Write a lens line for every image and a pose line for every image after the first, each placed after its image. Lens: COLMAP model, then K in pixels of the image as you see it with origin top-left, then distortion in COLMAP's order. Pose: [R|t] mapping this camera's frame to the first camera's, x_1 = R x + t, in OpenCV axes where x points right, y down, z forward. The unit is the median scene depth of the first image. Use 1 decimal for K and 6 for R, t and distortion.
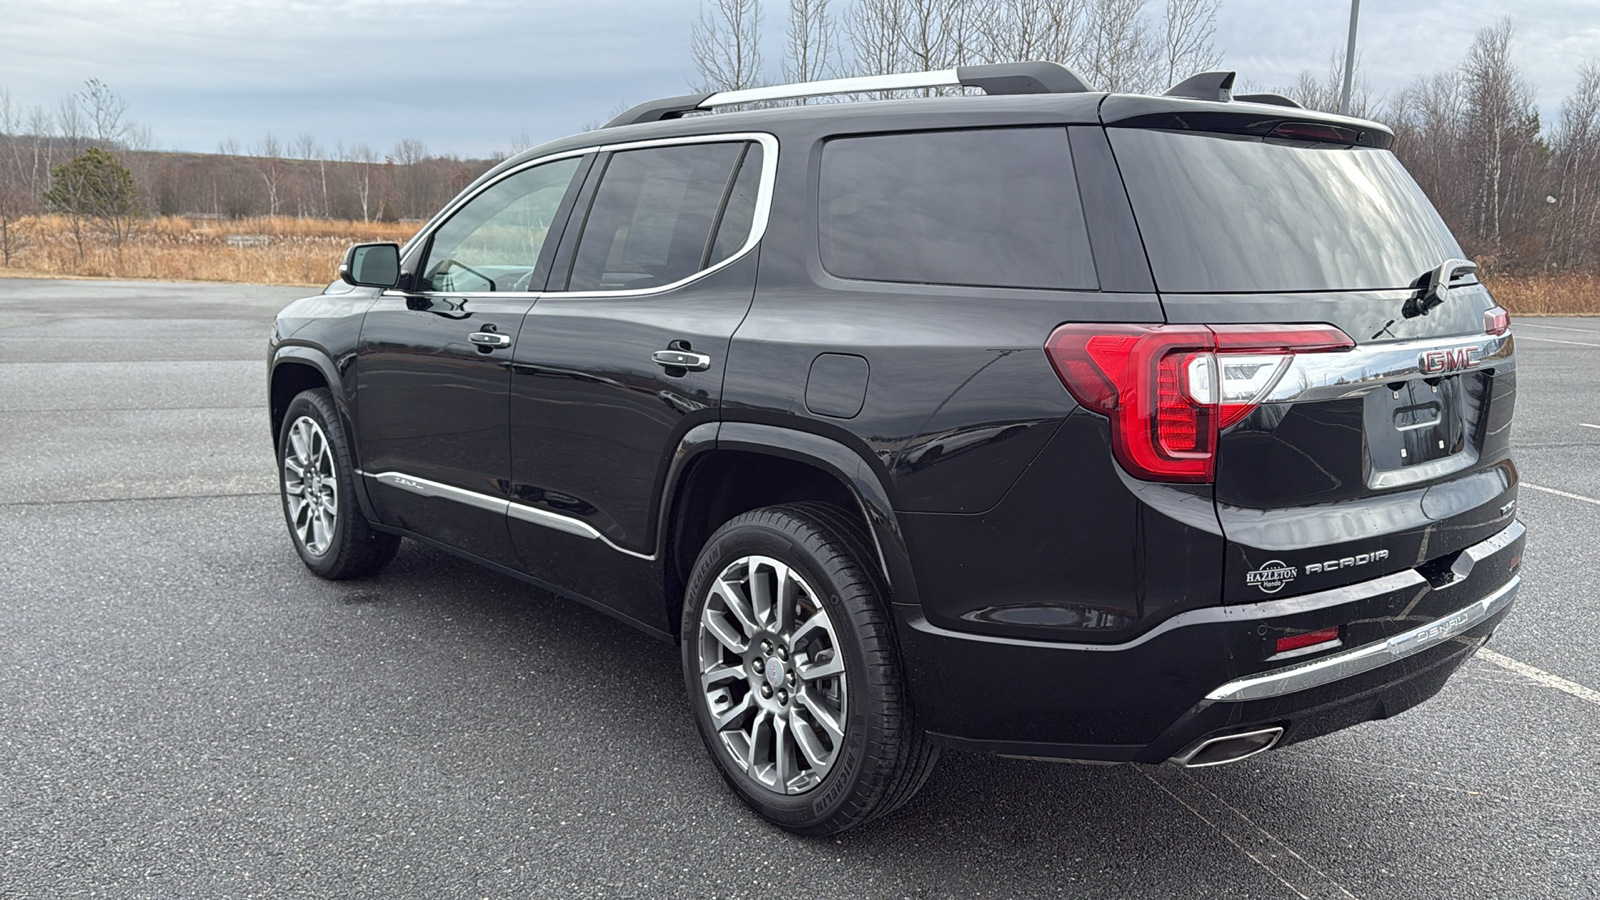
lens RADIAL K [[1279.4, 0, 826.2], [0, 1279.4, 439.1], [0, 0, 1]] dist [0.144948, -0.226438]
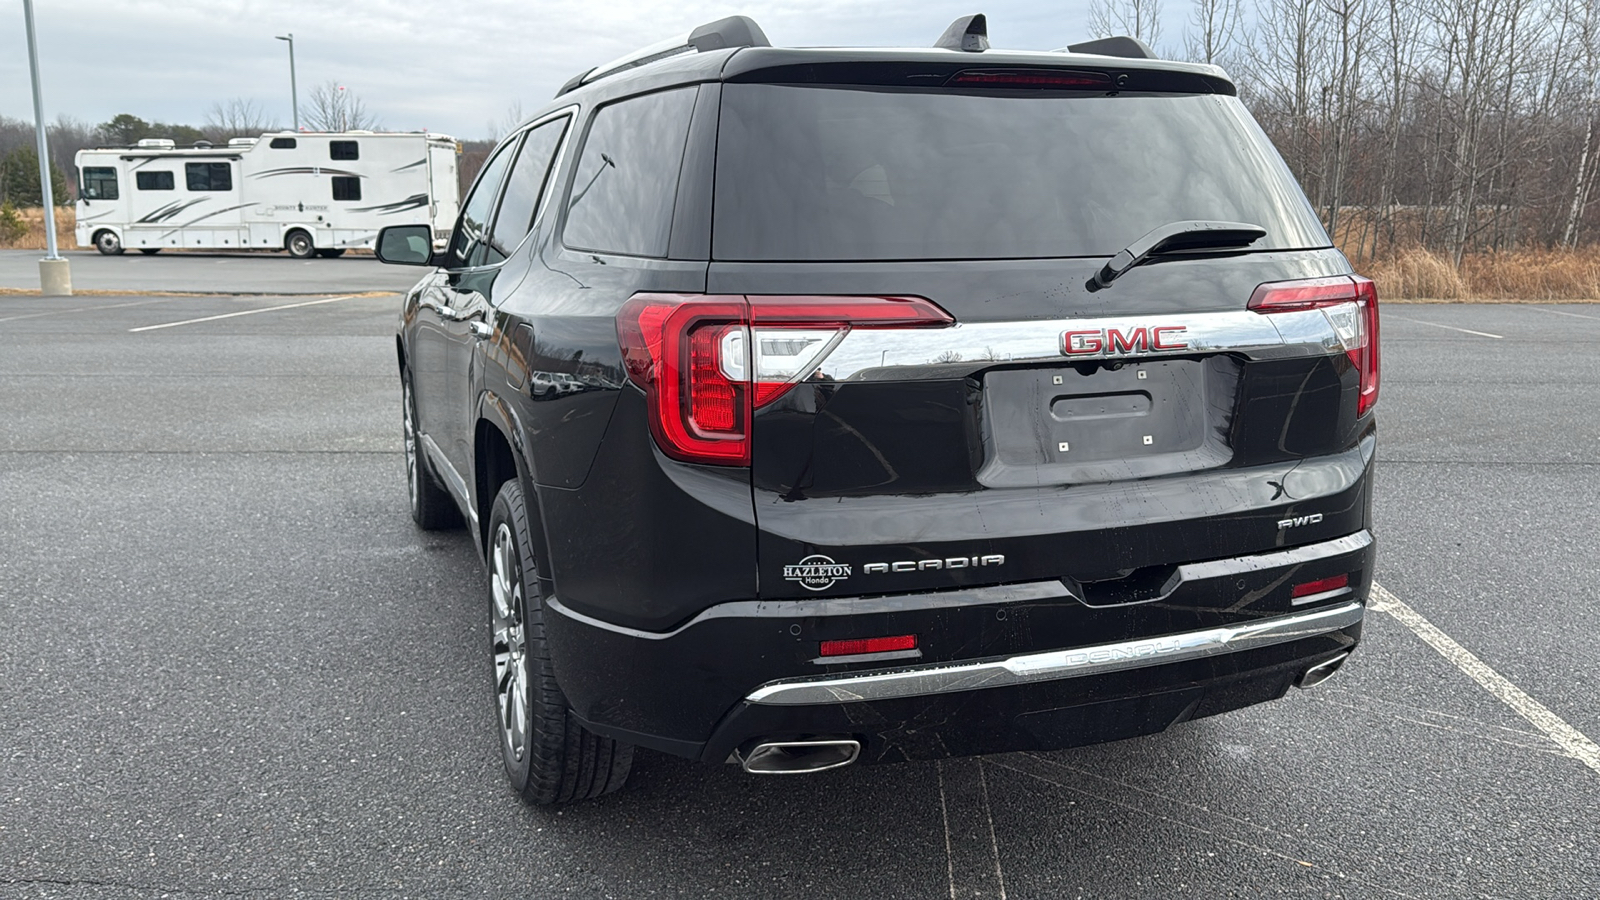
lens RADIAL K [[1279.4, 0, 826.2], [0, 1279.4, 439.1], [0, 0, 1]] dist [0.144948, -0.226438]
pose [[0.940638, 0.042119, -0.336788, 0.647865], [-0.038293, 0.999104, 0.017997, -0.004407], [0.337245, -0.004032, 0.941408, 0.154603]]
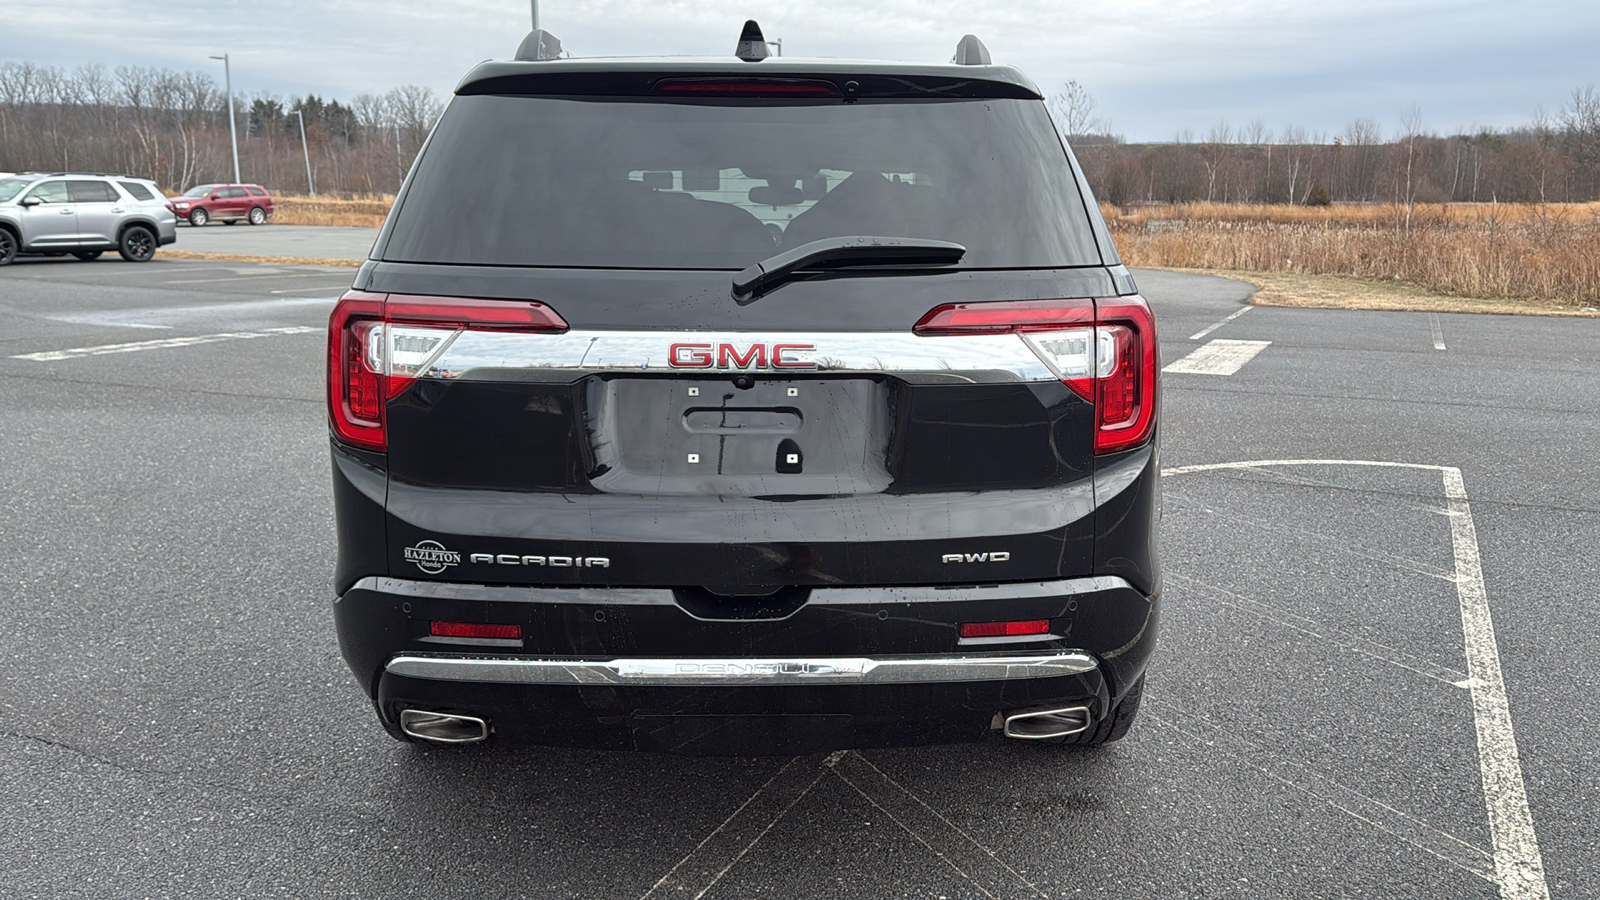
lens RADIAL K [[1279.1, 0, 826.9], [0, 1279.1, 458.4], [0, 0, 1]] dist [0.139675, -0.217830]
pose [[0.760687, 0.117679, -0.638363, 1.178380], [-0.100725, 0.992917, 0.063014, -0.058463], [0.641256, 0.016365, 0.767152, 0.444028]]
